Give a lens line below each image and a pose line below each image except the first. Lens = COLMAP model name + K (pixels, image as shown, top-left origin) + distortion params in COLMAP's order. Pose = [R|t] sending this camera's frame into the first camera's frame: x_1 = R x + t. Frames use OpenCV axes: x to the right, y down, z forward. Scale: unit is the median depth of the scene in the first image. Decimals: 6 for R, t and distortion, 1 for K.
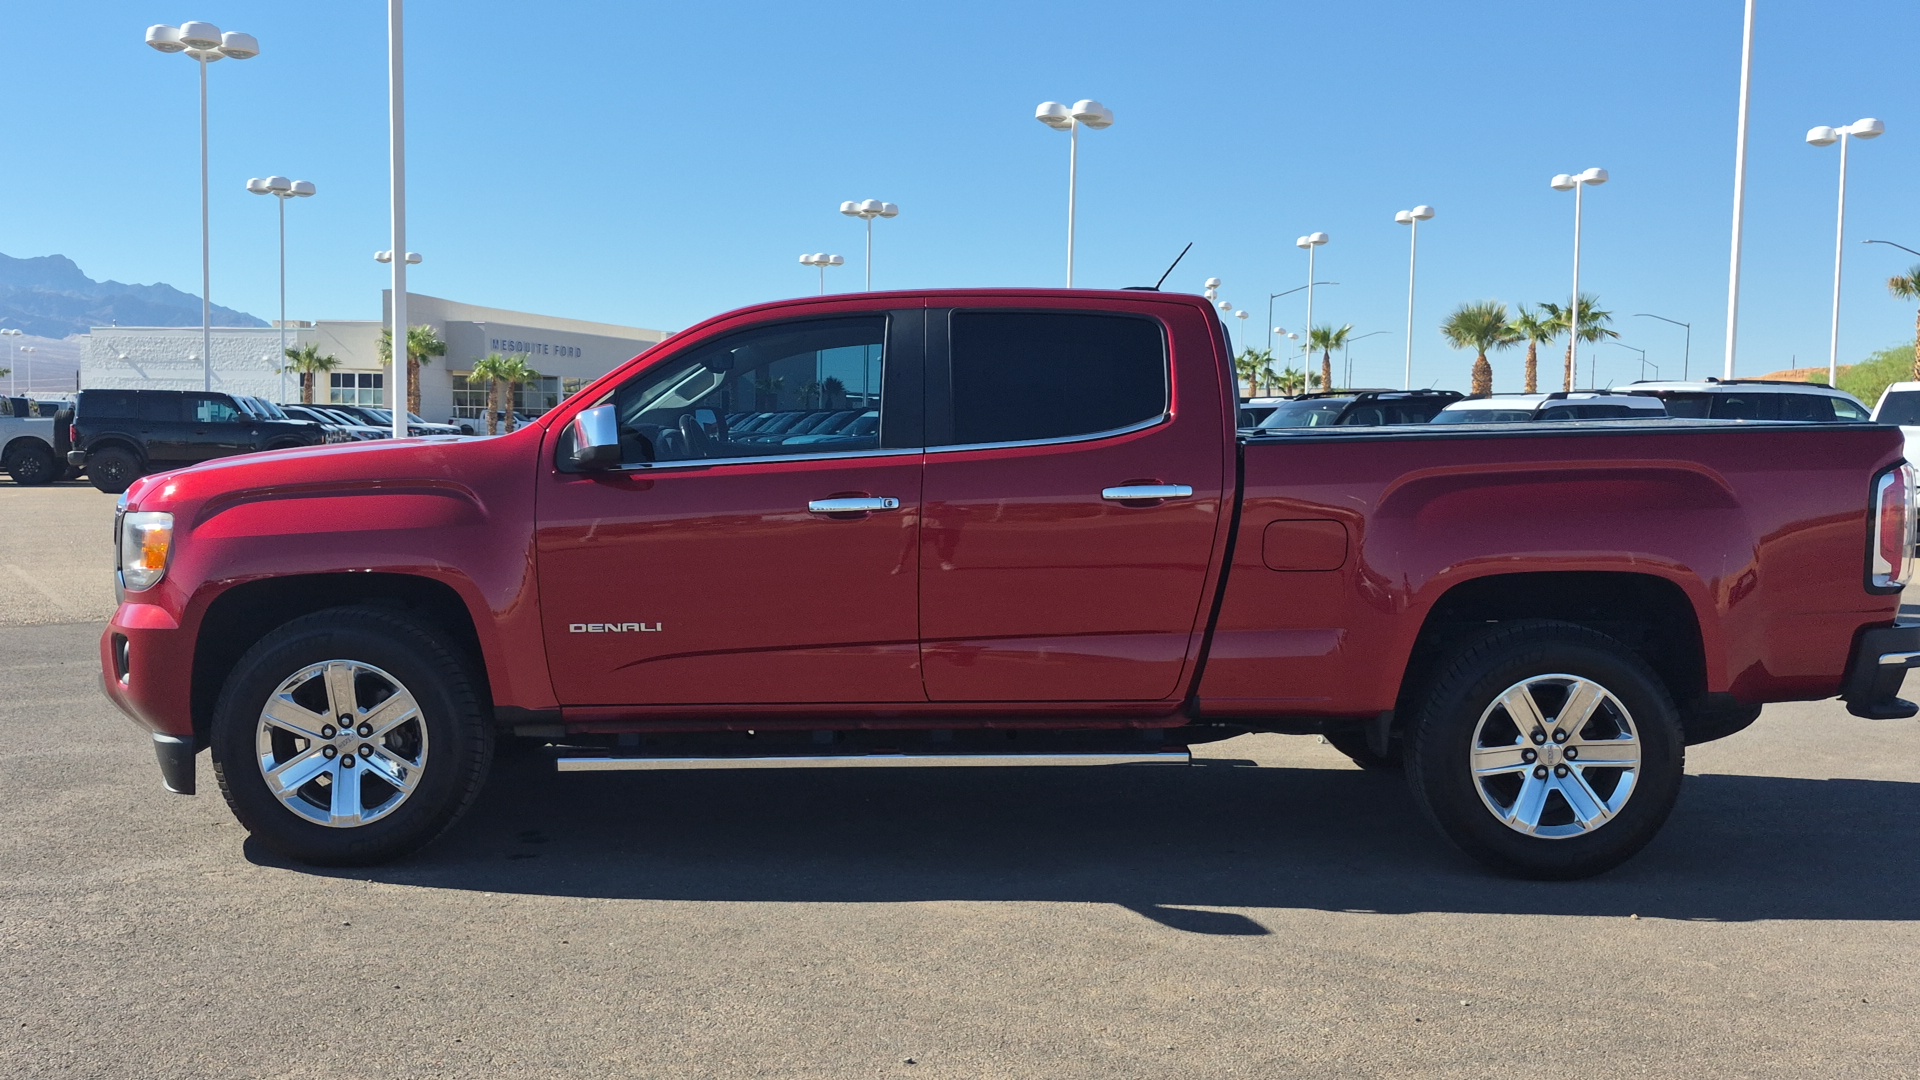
lens RADIAL K [[1688.9, 0, 950.8], [0, 1688.9, 538.0], [0, 0, 1]] dist [0.108517, -0.140690]
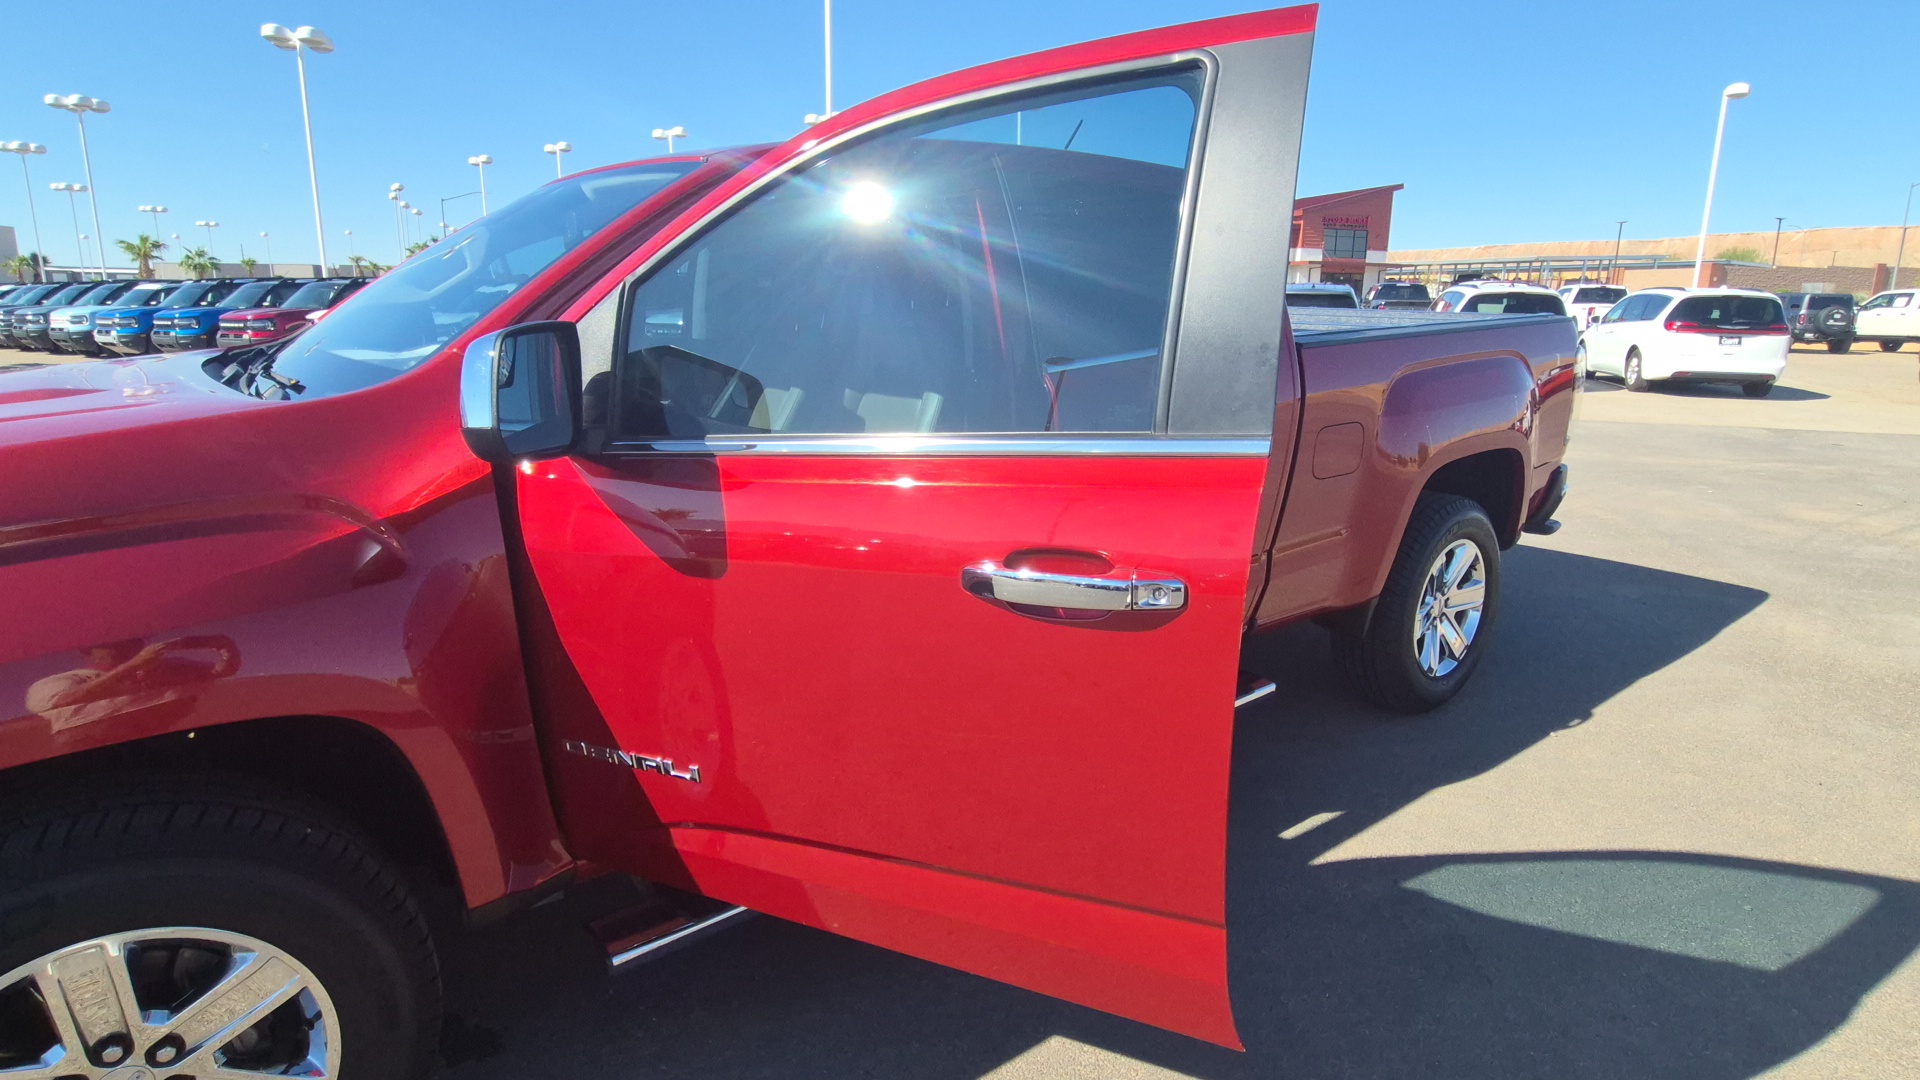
lens RADIAL K [[1000.4, 0, 956.9], [0, 1000.4, 536.2], [0, 0, 1]] dist [-0.011349, -0.001947]
pose [[0.778861, -0.149673, 0.609076, -0.318474], [0.041579, 0.981294, 0.187972, -0.063841], [-0.625817, -0.121079, 0.770515, 0.680056]]
